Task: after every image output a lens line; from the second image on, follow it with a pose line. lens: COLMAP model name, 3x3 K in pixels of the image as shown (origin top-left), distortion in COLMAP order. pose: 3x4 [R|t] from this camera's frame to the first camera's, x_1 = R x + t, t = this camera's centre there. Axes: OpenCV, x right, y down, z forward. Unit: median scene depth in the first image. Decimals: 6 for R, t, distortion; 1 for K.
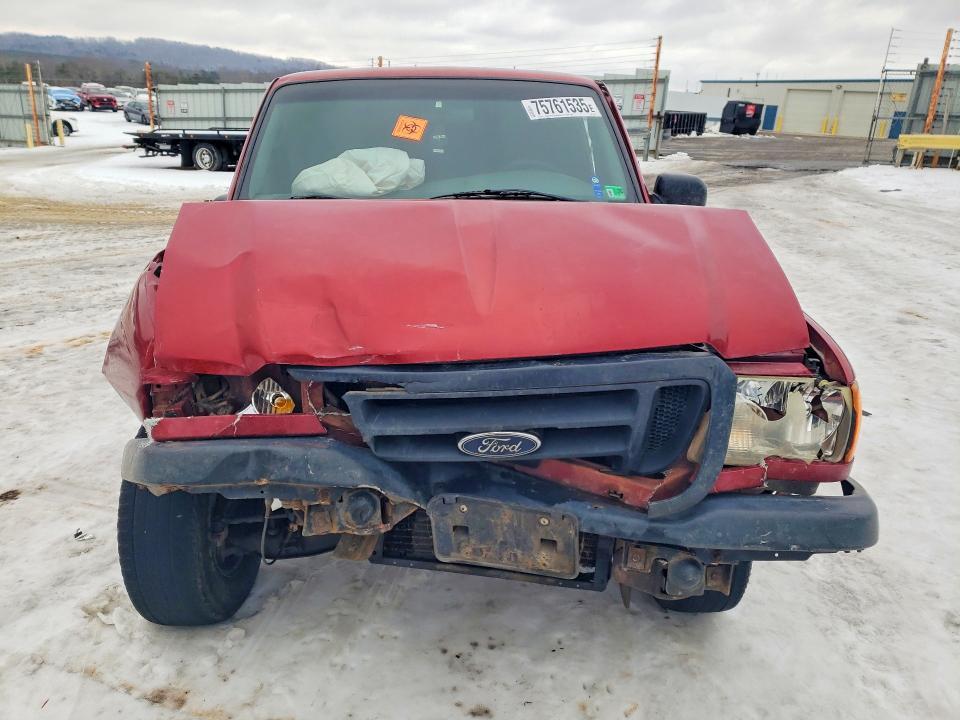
lens RADIAL K [[748.2, 0, 479.0], [0, 748.2, 357.3], [0, 0, 1]] dist [0.012078, 0.001309]
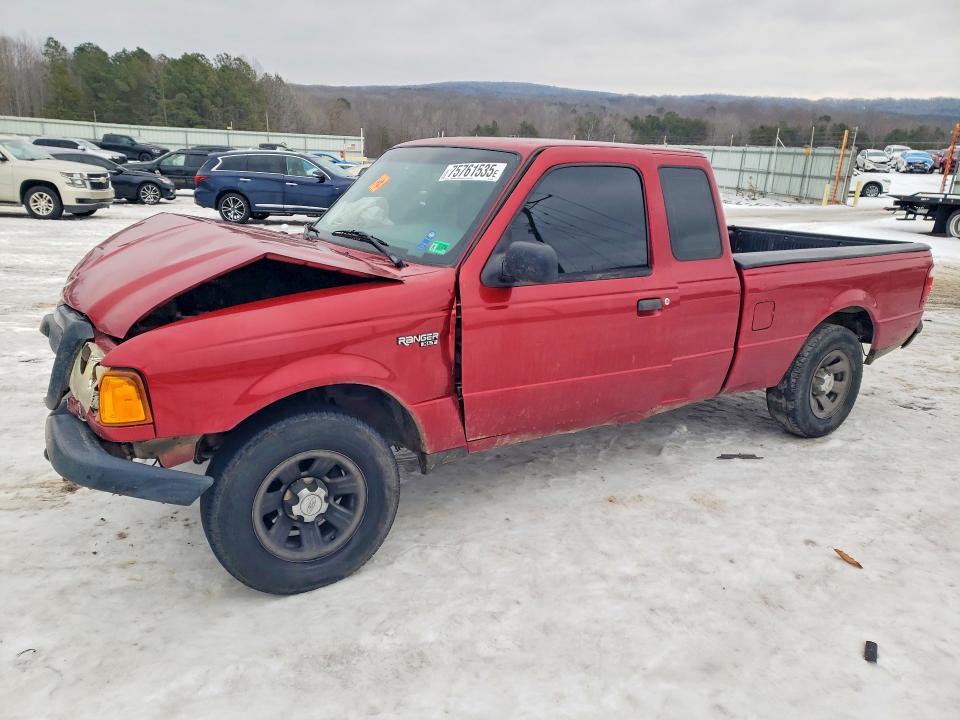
lens RADIAL K [[748.2, 0, 474.5], [0, 748.2, 363.4], [0, 0, 1]] dist [0.012078, 0.001309]
pose [[0.501861, 0.231078, -0.833510, 0.125153], [-0.287377, 0.953456, 0.091300, -0.018518], [0.815812, 0.193712, 0.544909, 0.051117]]
